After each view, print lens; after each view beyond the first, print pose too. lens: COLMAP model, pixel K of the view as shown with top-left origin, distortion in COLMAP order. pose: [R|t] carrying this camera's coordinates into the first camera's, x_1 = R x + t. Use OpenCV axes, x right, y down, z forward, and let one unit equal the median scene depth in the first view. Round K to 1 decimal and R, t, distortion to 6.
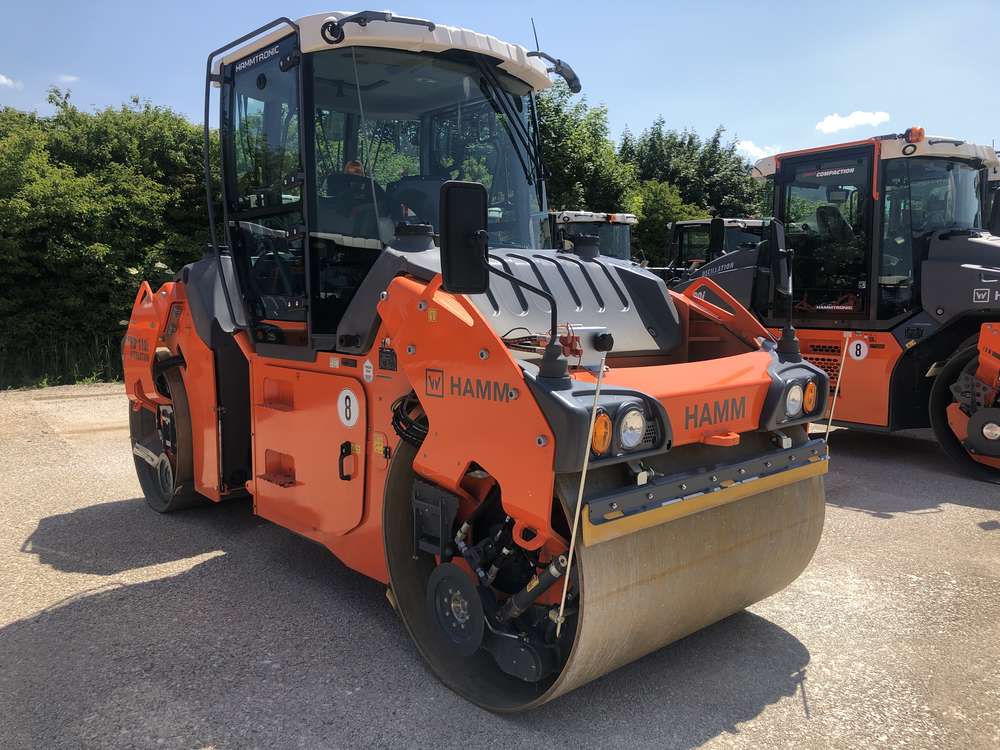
lens RADIAL K [[819.8, 0, 508.9], [0, 819.8, 376.5], [0, 0, 1]] dist [-0.000733, -0.005338]
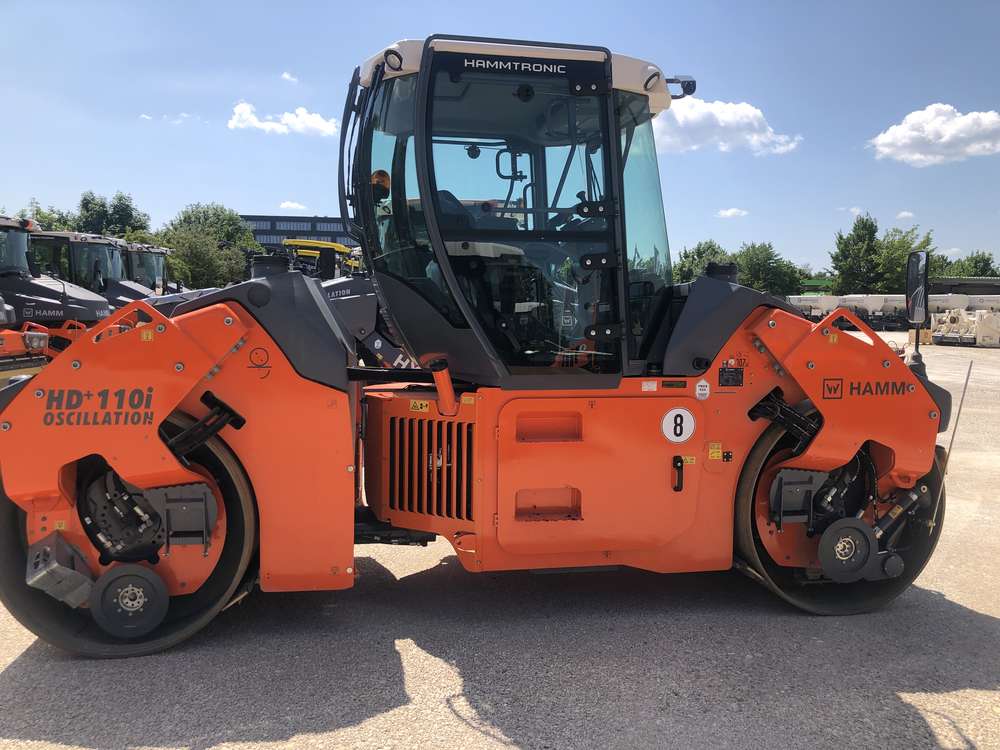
lens RADIAL K [[819.8, 0, 508.9], [0, 819.8, 376.5], [0, 0, 1]] dist [-0.000733, -0.005338]
pose [[0.513416, -0.058757, 0.856126, -1.254733], [0.078070, 0.996714, 0.021587, -0.068628], [-0.854581, 0.055754, 0.516316, 0.623276]]
